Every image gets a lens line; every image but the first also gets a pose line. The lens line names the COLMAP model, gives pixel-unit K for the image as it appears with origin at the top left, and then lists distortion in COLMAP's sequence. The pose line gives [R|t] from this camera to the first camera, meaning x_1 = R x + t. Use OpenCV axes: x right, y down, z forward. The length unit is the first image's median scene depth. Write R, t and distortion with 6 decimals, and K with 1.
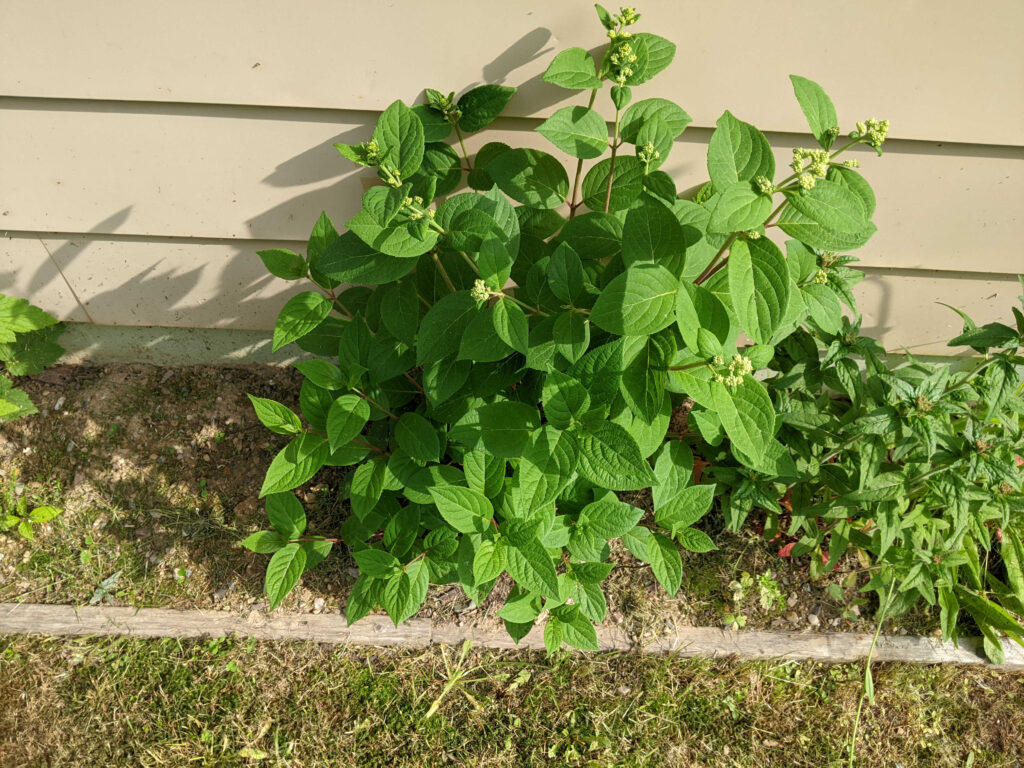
lens RADIAL K [[808.9, 0, 511.7], [0, 808.9, 385.6], [0, 0, 1]] dist [-0.013886, 0.001924]
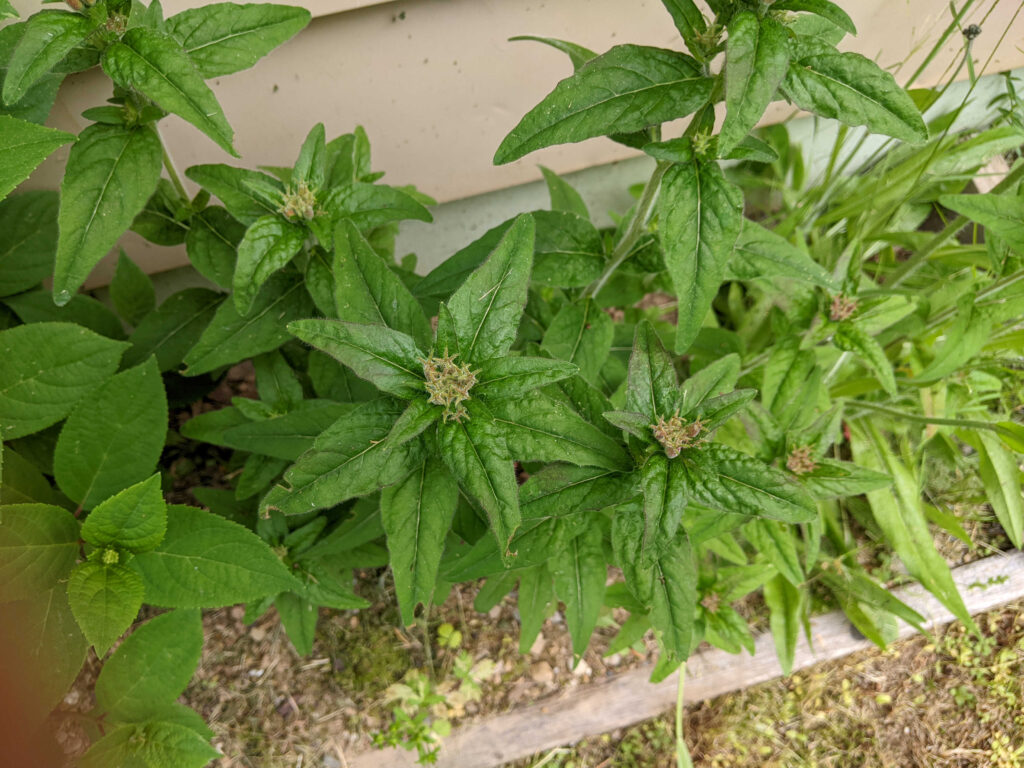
lens RADIAL K [[808.9, 0, 512.4], [0, 808.9, 382.7], [0, 0, 1]] dist [-0.013886, 0.001924]
pose [[0.953259, -0.292199, 0.076927, 0.351147], [0.275193, 0.944715, 0.178276, -0.016306], [-0.124766, -0.148773, 0.980969, 0.480669]]
